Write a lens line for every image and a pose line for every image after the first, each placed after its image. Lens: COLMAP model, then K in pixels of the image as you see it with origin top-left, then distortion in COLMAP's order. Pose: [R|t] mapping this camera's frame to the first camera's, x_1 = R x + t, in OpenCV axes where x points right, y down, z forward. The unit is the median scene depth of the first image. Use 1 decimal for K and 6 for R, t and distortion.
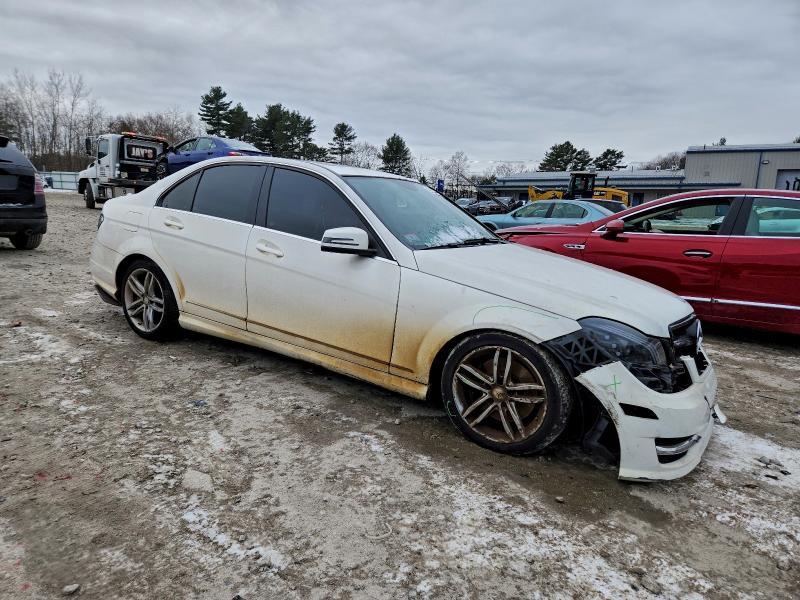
lens RADIAL K [[554.6, 0, 400.0], [0, 554.6, 300.0], [0, 0, 1]] dist [0.063472, -0.048995]
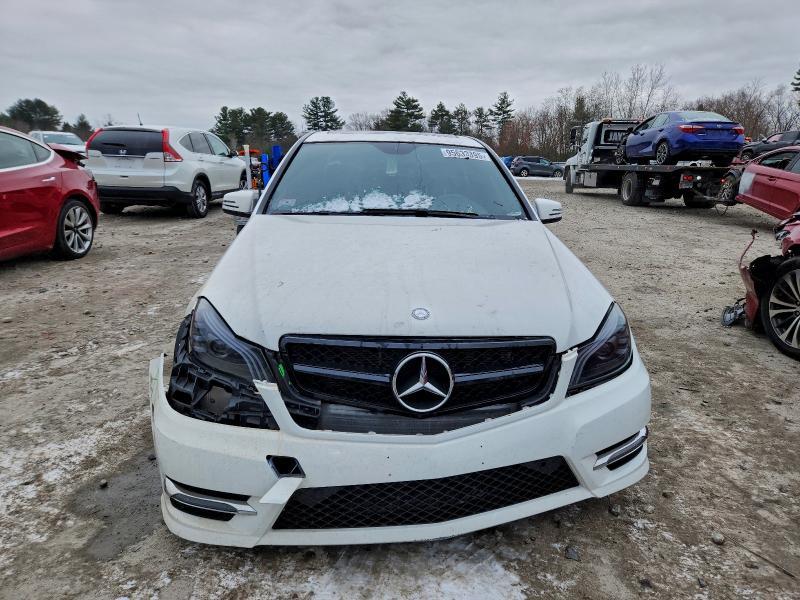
lens RADIAL K [[554.6, 0, 400.0], [0, 554.6, 300.0], [0, 0, 1]] dist [0.063472, -0.048995]
pose [[0.557370, 0.154828, -0.815700, 0.839992], [-0.138883, 0.986002, 0.092253, -0.059113], [0.818566, 0.061868, 0.571071, 0.571439]]
